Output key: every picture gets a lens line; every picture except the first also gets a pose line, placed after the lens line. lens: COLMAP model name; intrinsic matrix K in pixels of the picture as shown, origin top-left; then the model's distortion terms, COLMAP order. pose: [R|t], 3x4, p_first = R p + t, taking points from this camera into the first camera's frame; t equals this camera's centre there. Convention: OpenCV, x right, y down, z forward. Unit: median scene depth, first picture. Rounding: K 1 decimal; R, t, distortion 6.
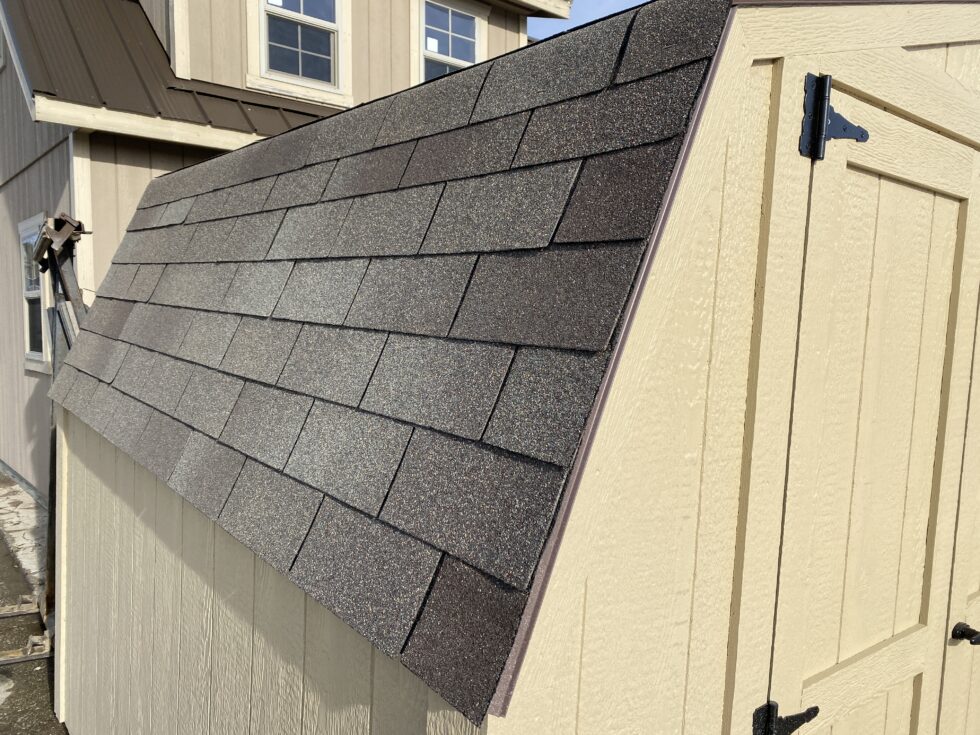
lens RADIAL K [[756.2, 0, 490.0], [0, 756.2, 367.5], [0, 0, 1]] dist [0.086043, -0.160982]
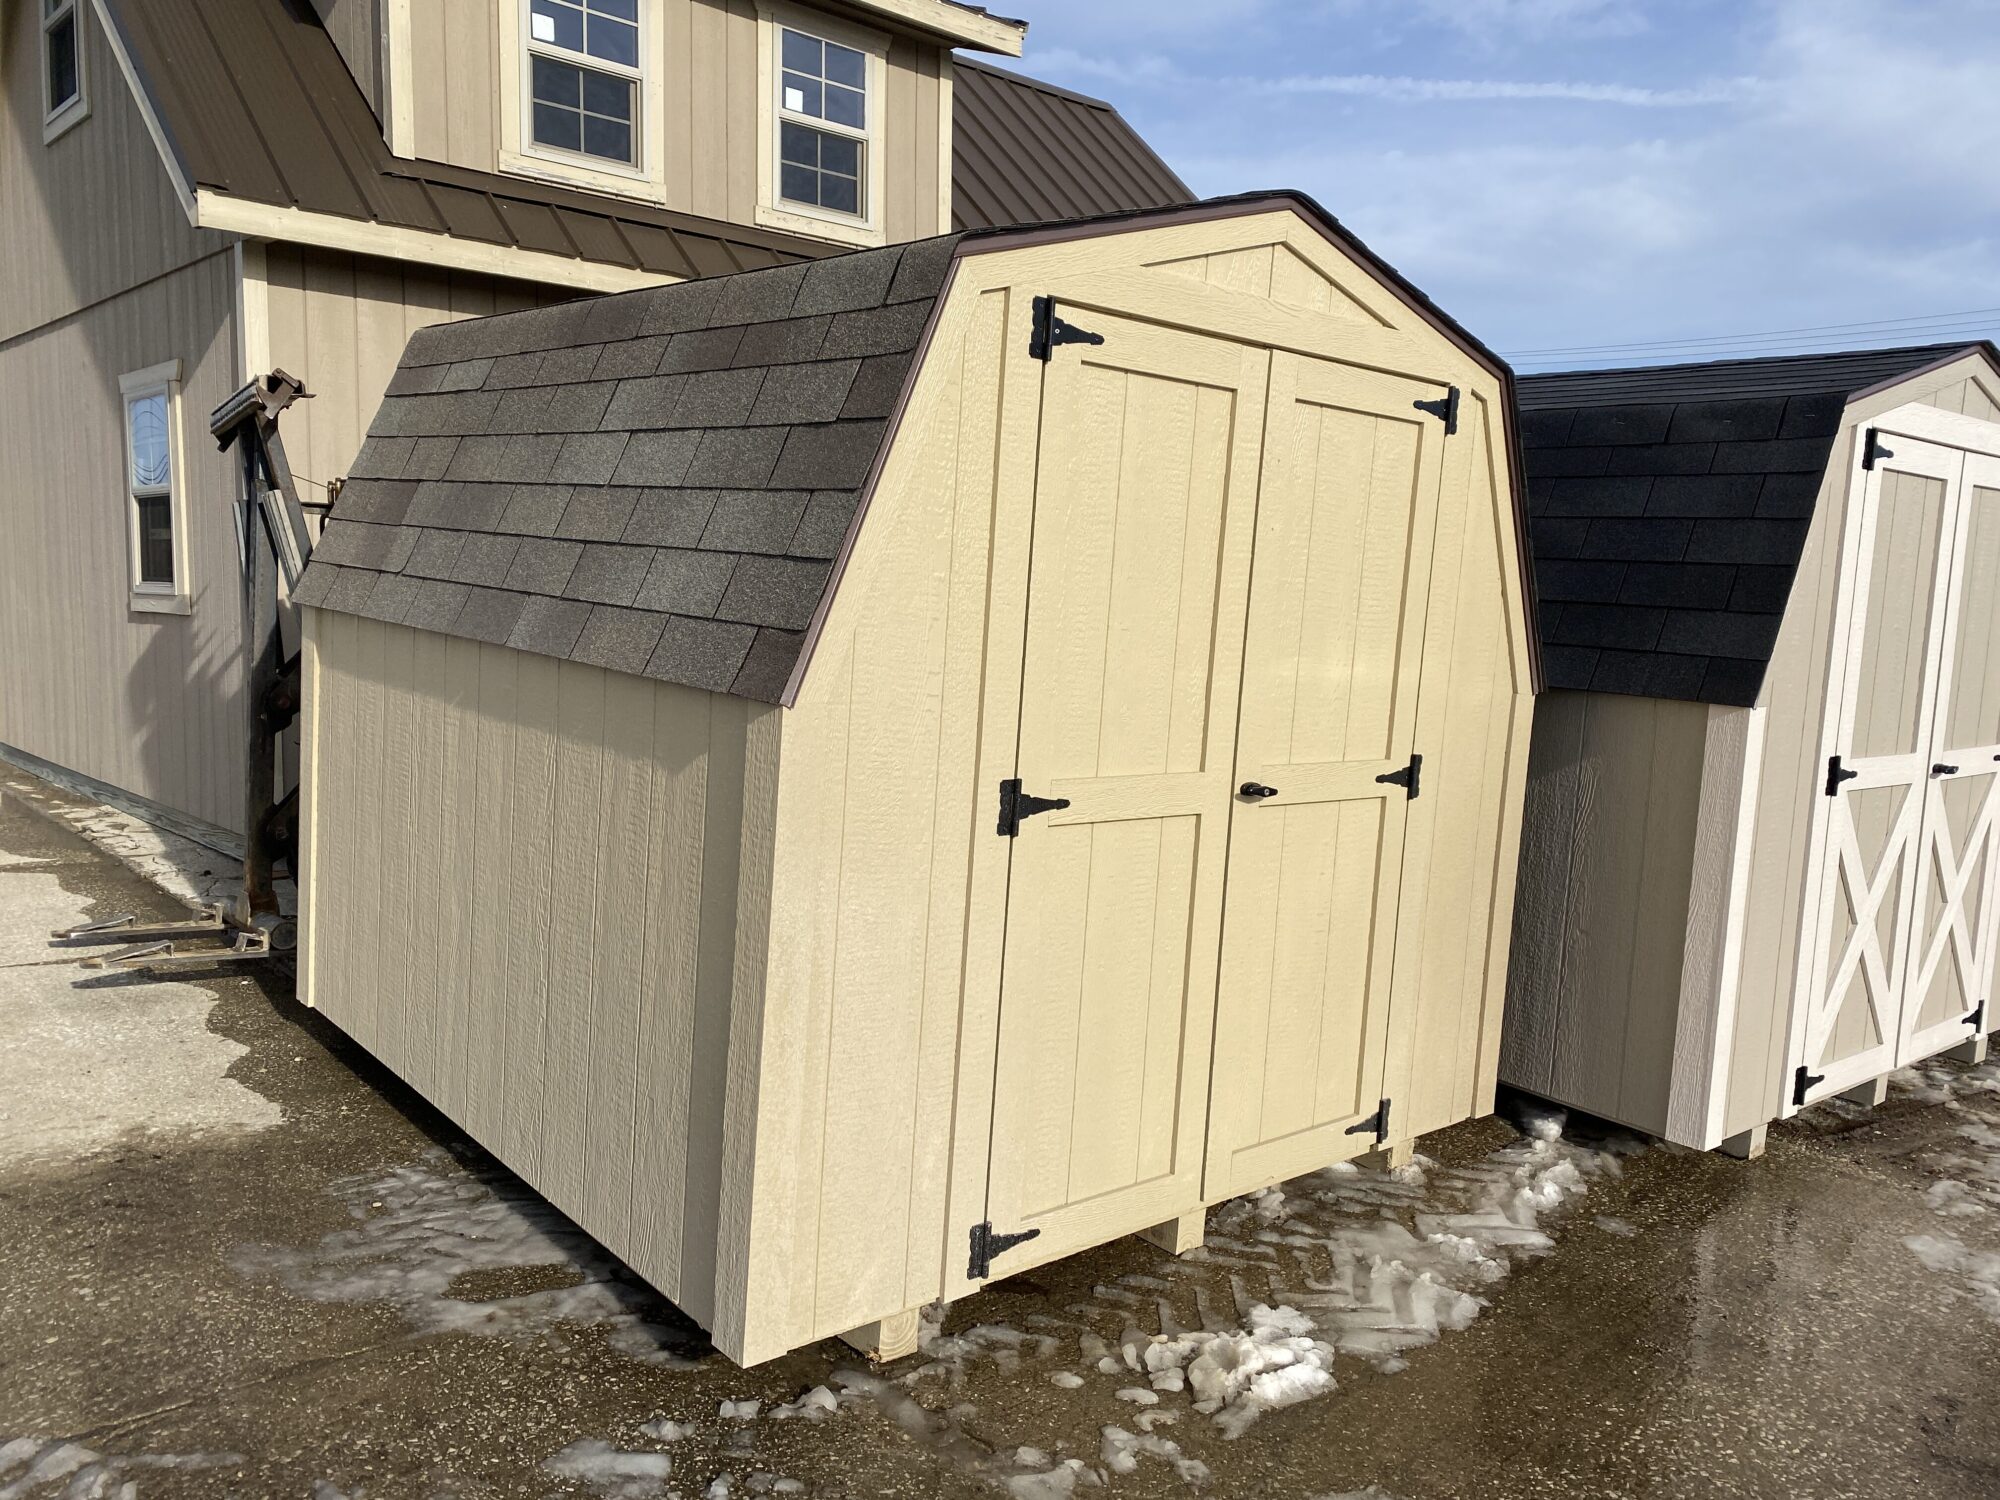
lens RADIAL K [[1543.1, 0, 1023.5], [0, 1543.1, 757.9], [0, 0, 1]] dist [0.080907, -0.167384]
pose [[0.998166, 0.009491, 0.059794, 0.111533], [-0.012247, 0.998871, 0.045897, 0.141979], [-0.059291, -0.046545, 0.997155, -0.827290]]
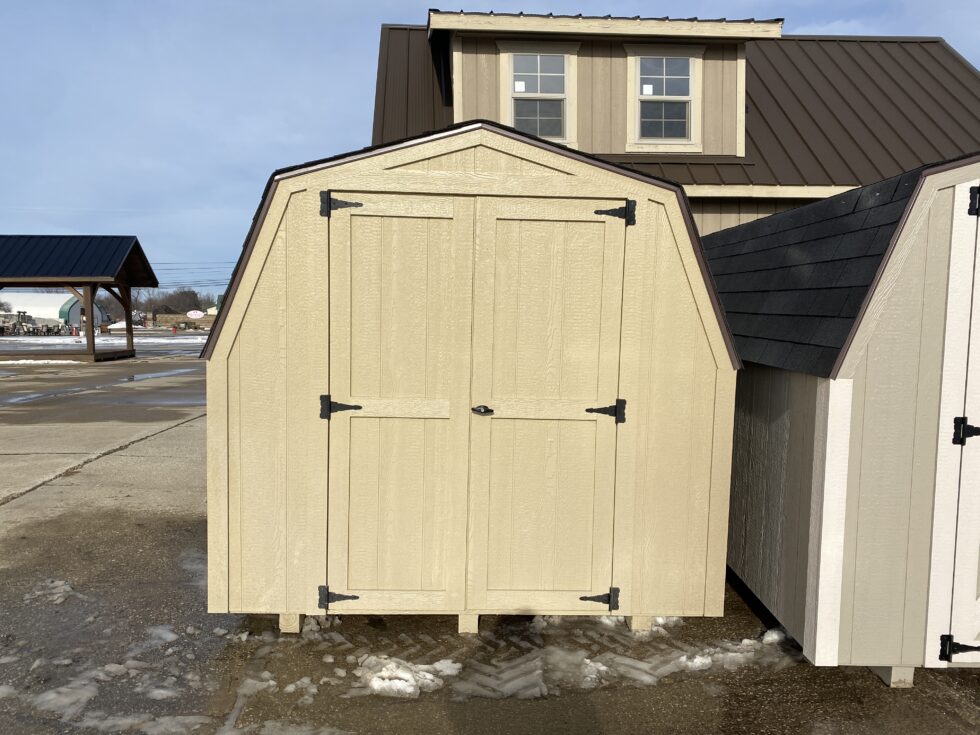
lens RADIAL K [[757.5, 0, 490.0], [0, 757.5, 382.3], [0, 0, 1]] dist [0.014613, -0.000872]
pose [[0.807151, 0.038951, -0.589058, 1.355069], [-0.033743, 0.999234, 0.019839, 0.154832], [0.589380, 0.003863, 0.807847, -0.538673]]
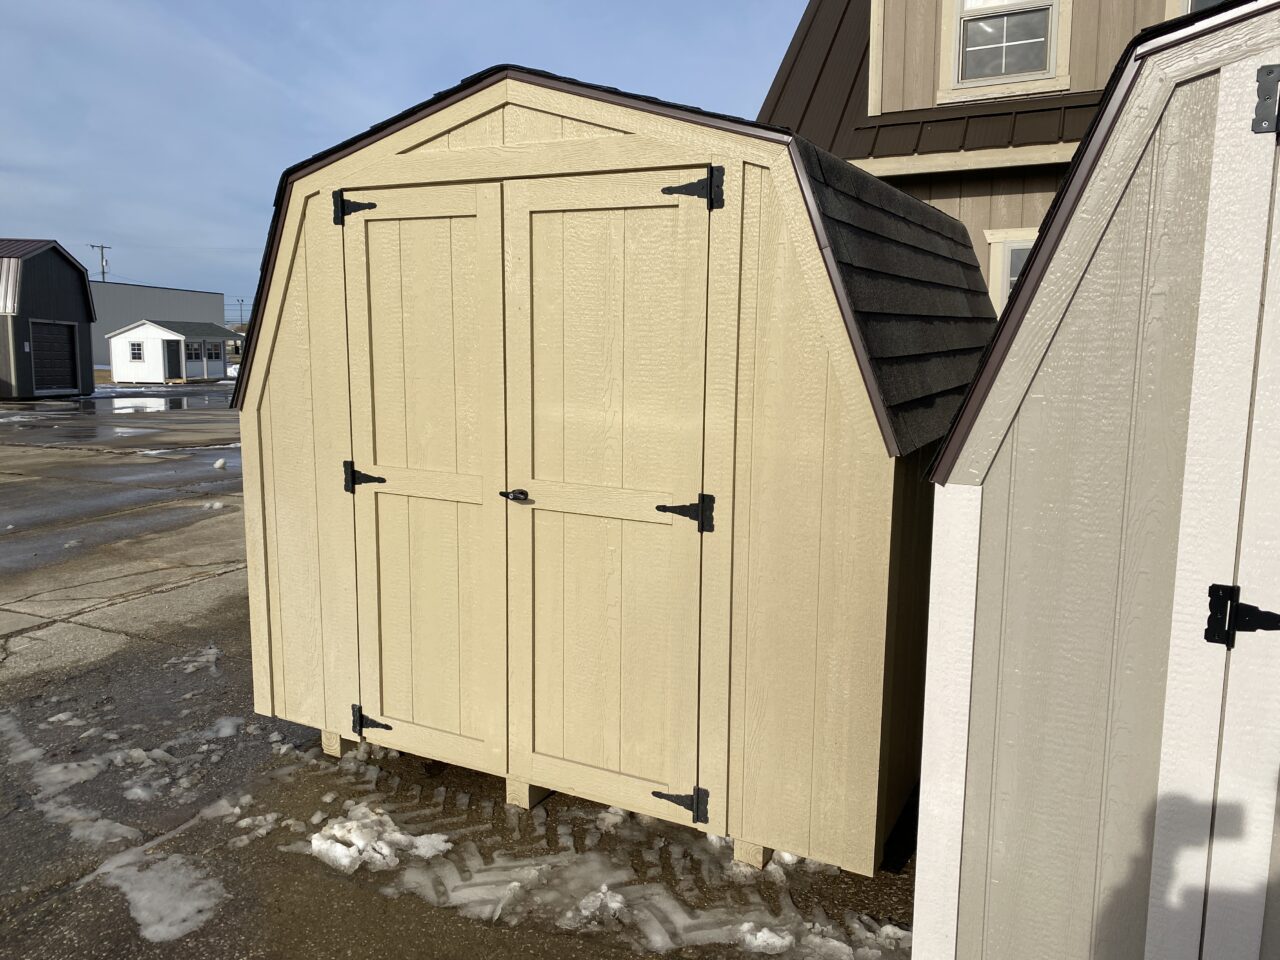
lens RADIAL K [[981.2, 0, 638.9], [0, 981.2, 494.6], [0, 0, 1]] dist [0.009143, 0.000073]
pose [[0.413639, 0.116096, -0.903009, 1.752714], [-0.066092, 0.993049, 0.097397, 0.095689], [0.908039, 0.019395, 0.418437, 0.277935]]
